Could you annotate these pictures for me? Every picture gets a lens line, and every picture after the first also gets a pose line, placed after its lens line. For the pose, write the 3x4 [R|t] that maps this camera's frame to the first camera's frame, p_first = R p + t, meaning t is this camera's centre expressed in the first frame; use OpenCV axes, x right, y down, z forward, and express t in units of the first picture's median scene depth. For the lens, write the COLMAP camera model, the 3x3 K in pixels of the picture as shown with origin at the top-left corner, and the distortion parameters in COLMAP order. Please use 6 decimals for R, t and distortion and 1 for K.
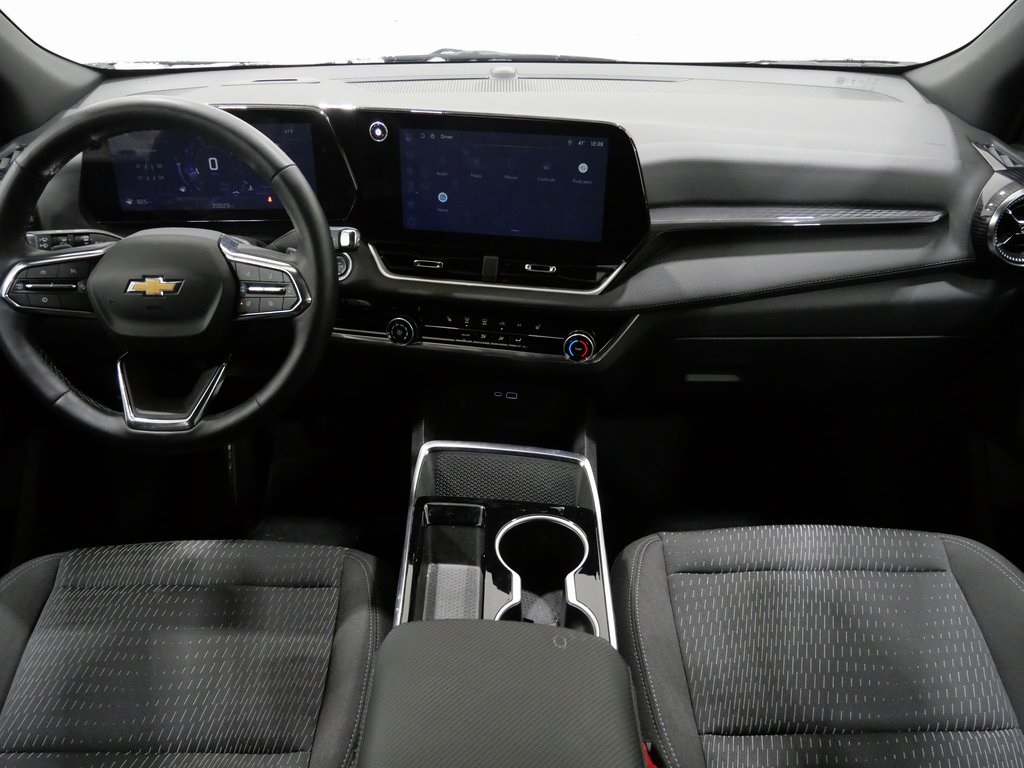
lens RADIAL K [[760.1, 0, 509.6], [0, 760.1, 391.8], [0, 0, 1]] dist [-0.040328, 0.002014]
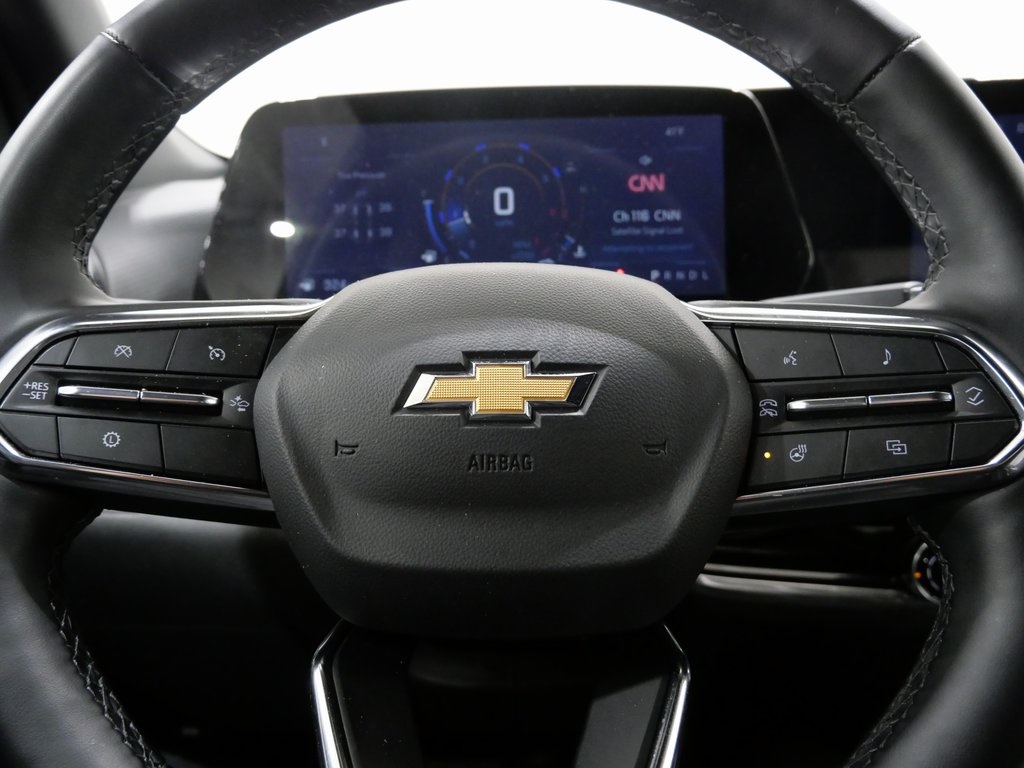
lens RADIAL K [[760.5, 0, 502.6], [0, 760.5, 378.1], [0, 0, 1]] dist [-0.042136, -0.004682]
pose [[0.999748, -0.016757, -0.014948, -0.390280], [0.010080, 0.929736, -0.368089, -0.029949], [0.020066, 0.367845, 0.929671, 0.607357]]
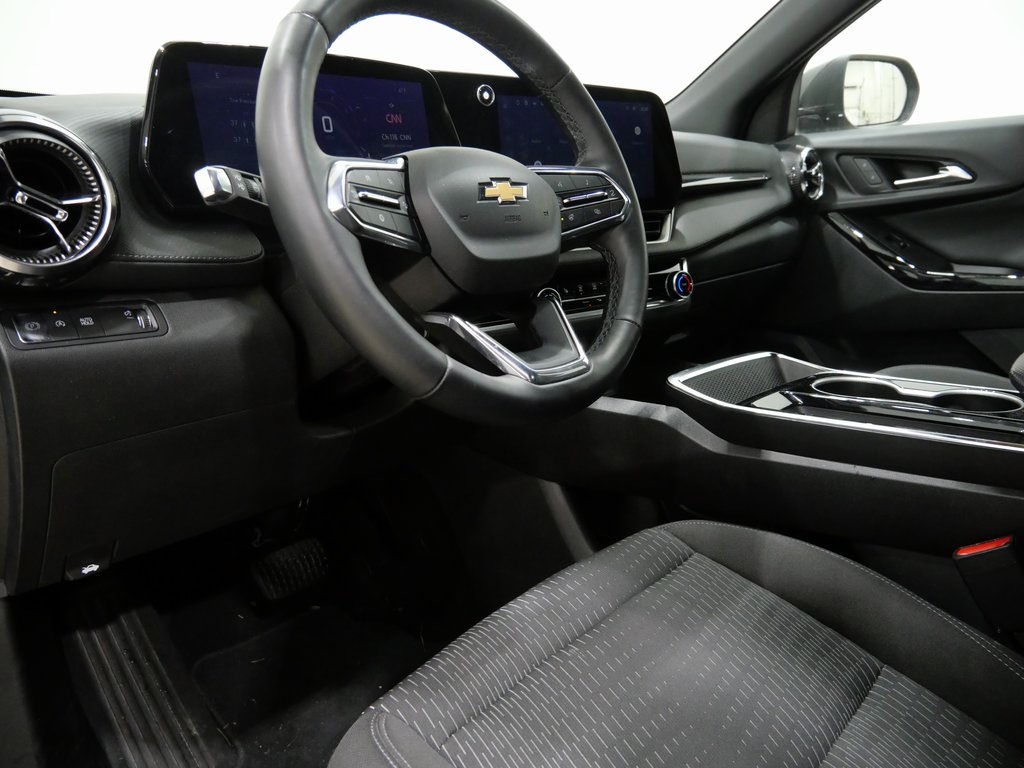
lens RADIAL K [[760.1, 0, 517.3], [0, 760.1, 389.7], [0, 0, 1]] dist [-0.040328, 0.002014]
pose [[0.663870, -0.208592, 0.718168, -0.871875], [0.416046, 0.901001, -0.122894, 0.112625], [-0.621436, 0.380377, 0.684932, 0.461567]]
